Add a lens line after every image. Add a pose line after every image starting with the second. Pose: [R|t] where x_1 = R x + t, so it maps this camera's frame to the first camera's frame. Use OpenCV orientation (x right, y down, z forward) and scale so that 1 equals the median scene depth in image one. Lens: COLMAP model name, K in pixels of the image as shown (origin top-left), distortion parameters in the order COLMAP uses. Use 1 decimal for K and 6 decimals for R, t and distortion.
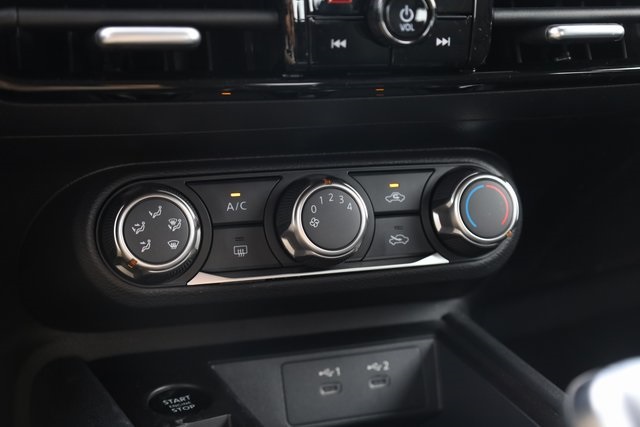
lens RADIAL K [[993.0, 0, 320.0], [0, 993.0, 213.5], [0, 0, 1]] dist [0.013027, -0.005451]
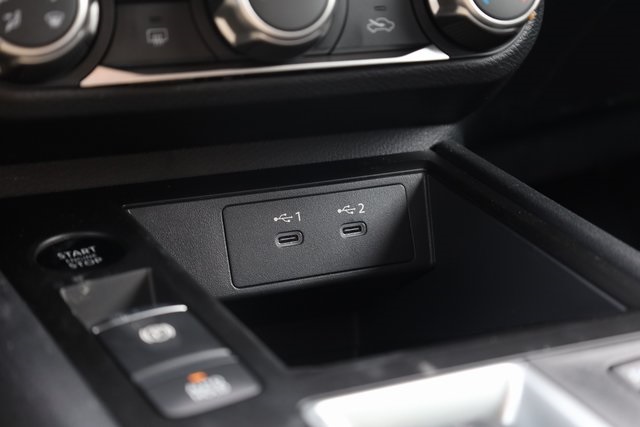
lens RADIAL K [[993.0, 0, 320.0], [0, 993.0, 213.5], [0, 0, 1]] dist [0.013027, -0.005451]
pose [[0.998557, -0.022243, 0.048874, -0.002602], [0.017046, 0.994401, 0.104289, 0.085776], [-0.050920, -0.103306, 0.993345, 0.273234]]
